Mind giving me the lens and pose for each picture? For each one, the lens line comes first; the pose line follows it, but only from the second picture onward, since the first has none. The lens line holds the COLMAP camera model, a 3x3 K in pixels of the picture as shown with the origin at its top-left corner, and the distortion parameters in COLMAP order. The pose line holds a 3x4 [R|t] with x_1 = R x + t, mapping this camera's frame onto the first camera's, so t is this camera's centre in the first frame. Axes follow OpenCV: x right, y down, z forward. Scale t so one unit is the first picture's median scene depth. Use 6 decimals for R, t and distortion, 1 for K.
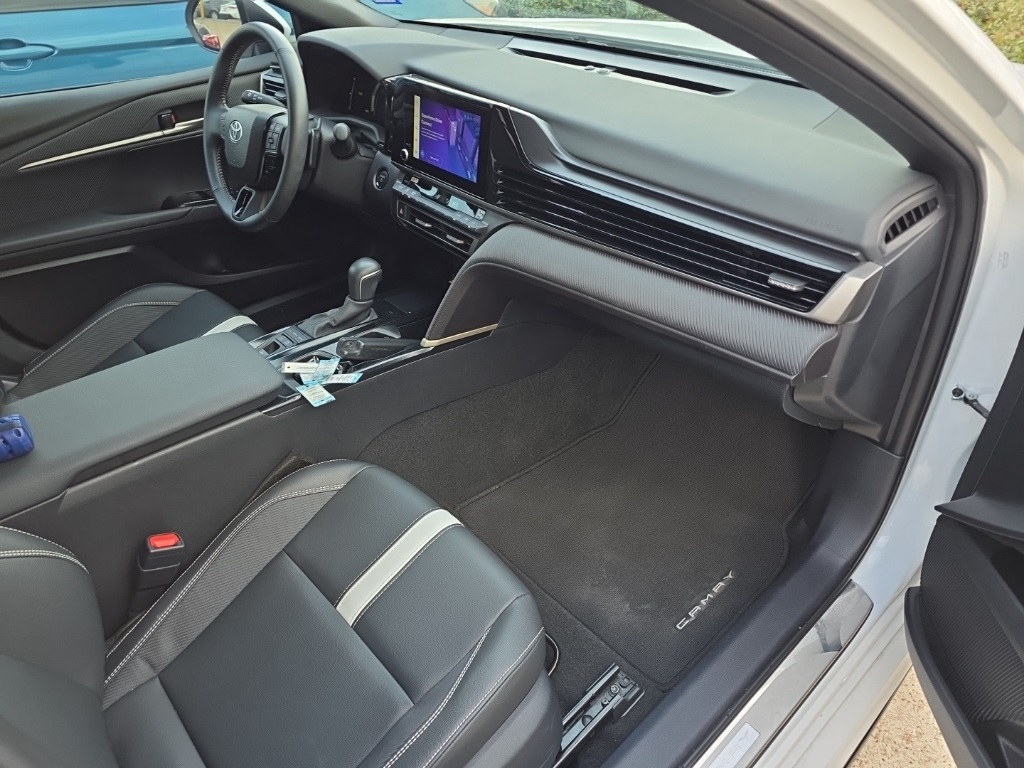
lens RADIAL K [[695.3, 0, 518.9], [0, 695.3, 378.2], [0, 0, 1]] dist [0.034077, -0.043439]
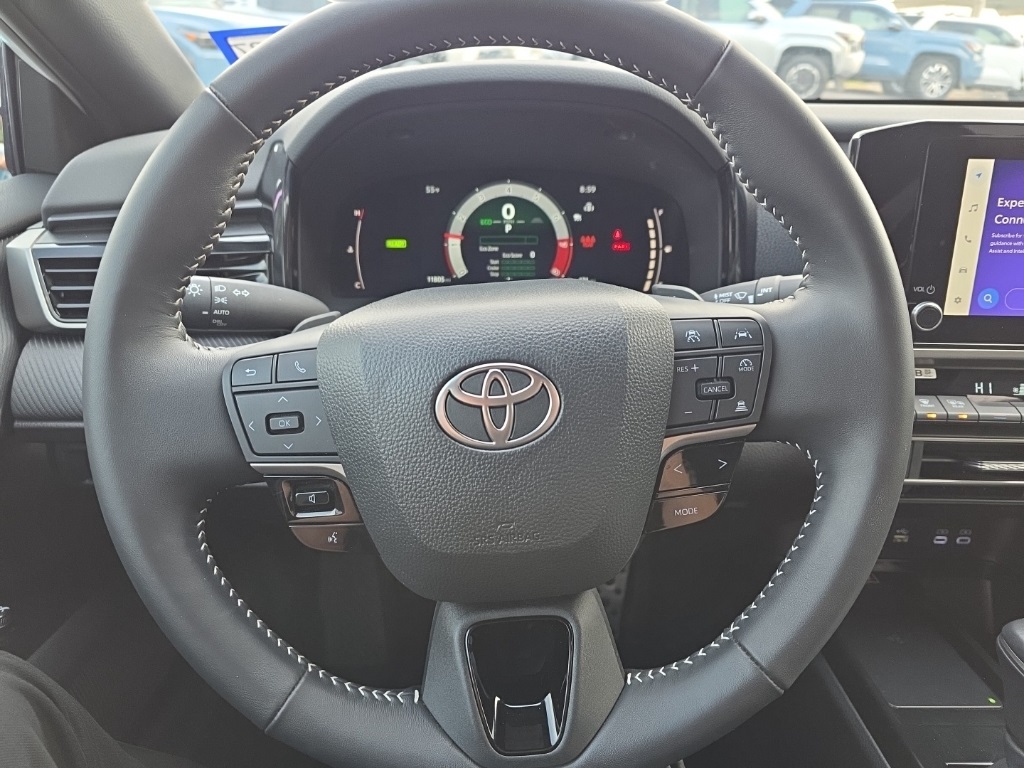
lens RADIAL K [[695.3, 0, 518.9], [0, 695.3, 378.2], [0, 0, 1]] dist [0.034077, -0.043439]
pose [[0.673890, -0.268158, 0.688450, -0.605221], [0.415290, 0.908157, -0.052772, -0.376338], [-0.611070, 0.321469, 0.723361, 0.908768]]
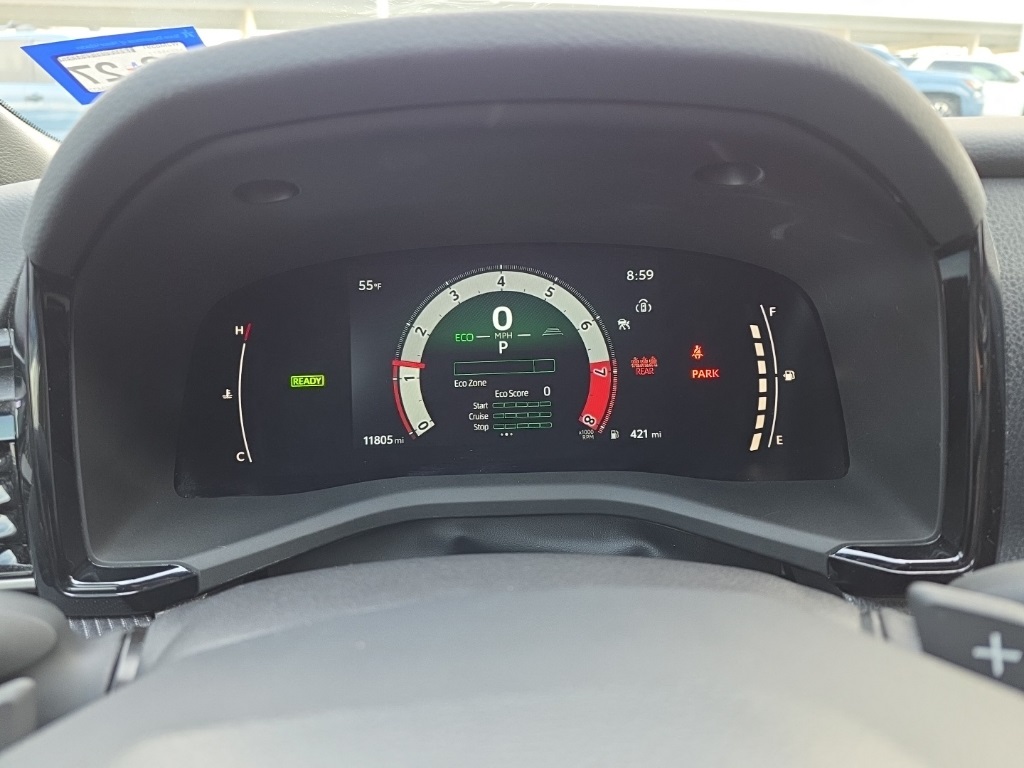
lens RADIAL K [[694.7, 0, 512.0], [0, 694.7, 384.0], [0, 0, 1]] dist [0.036241, -0.046079]
pose [[0.678962, -0.246830, 0.691437, -0.434123], [0.442901, 0.888822, -0.117617, -0.455636], [-0.585533, 0.386095, 0.712798, 1.042255]]
